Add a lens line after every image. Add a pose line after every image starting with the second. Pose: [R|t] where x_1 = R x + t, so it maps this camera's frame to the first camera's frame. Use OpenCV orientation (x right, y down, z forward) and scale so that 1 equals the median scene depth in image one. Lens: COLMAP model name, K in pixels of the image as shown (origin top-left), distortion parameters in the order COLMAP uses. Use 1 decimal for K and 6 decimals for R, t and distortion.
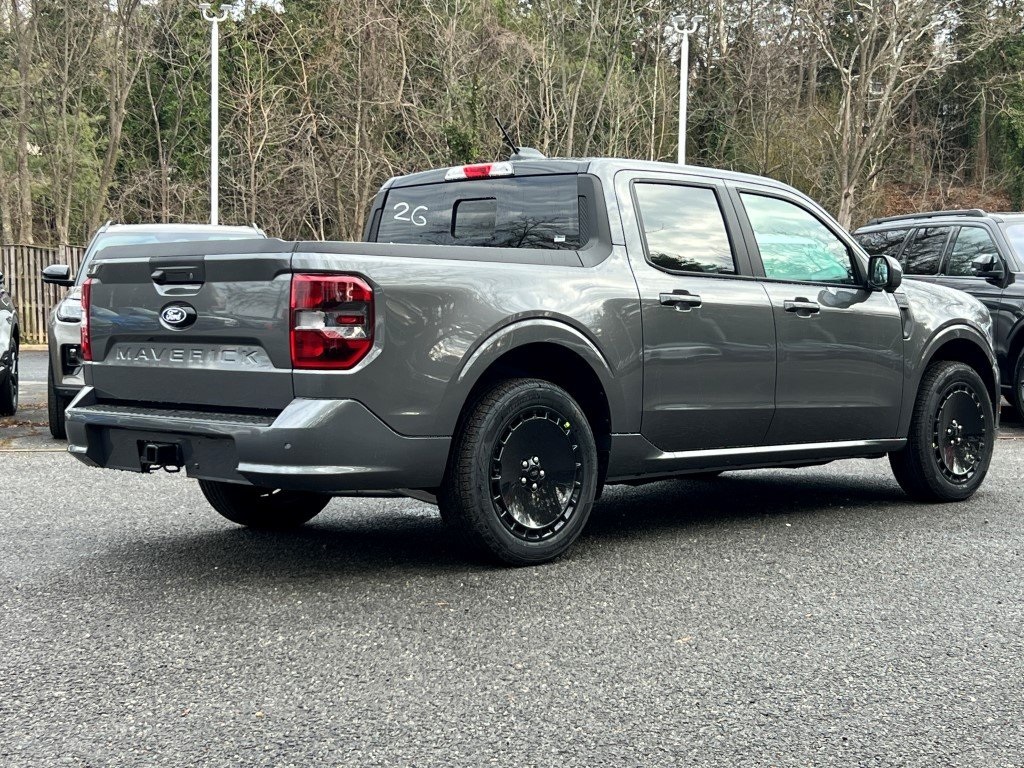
lens RADIAL K [[1695.2, 0, 511.8], [0, 1695.2, 380.7], [0, 0, 1]] dist [0.163791, 0.000000]
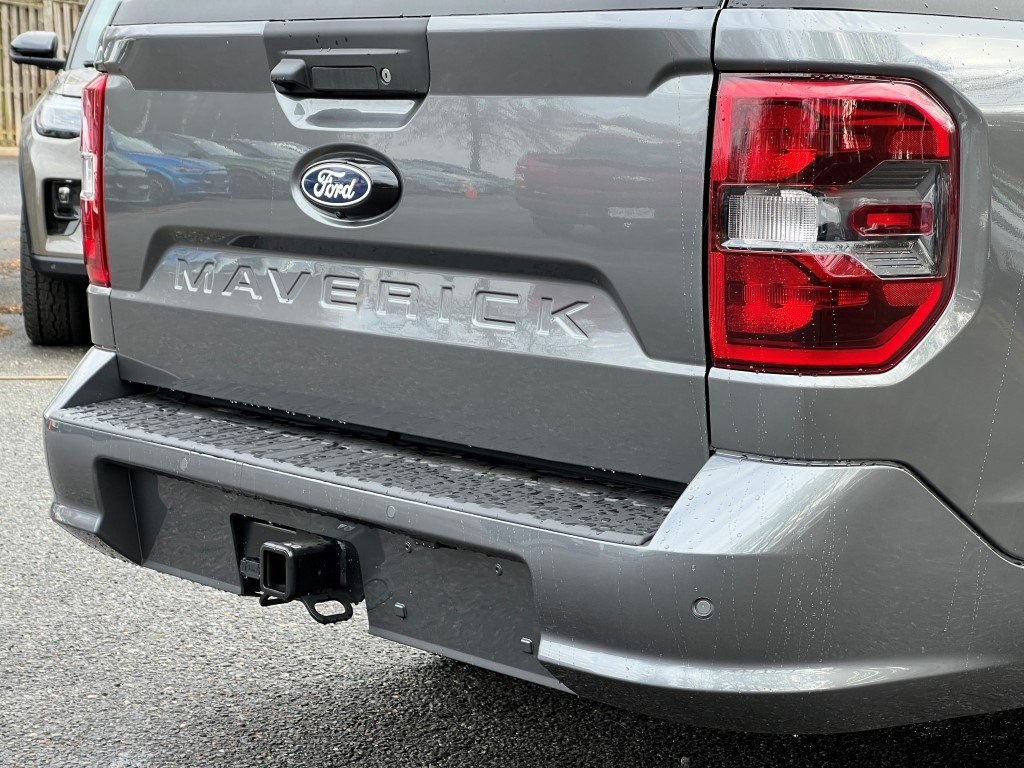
lens RADIAL K [[2288.1, 0, 513.2], [0, 2288.1, 384.8], [0, 0, 1]] dist [0.233794, 0.000000]
pose [[0.998117, 0.017242, -0.058862, -0.128221], [-0.012313, 0.996466, 0.083093, -0.036367], [0.060087, -0.082212, 0.994802, 0.503568]]
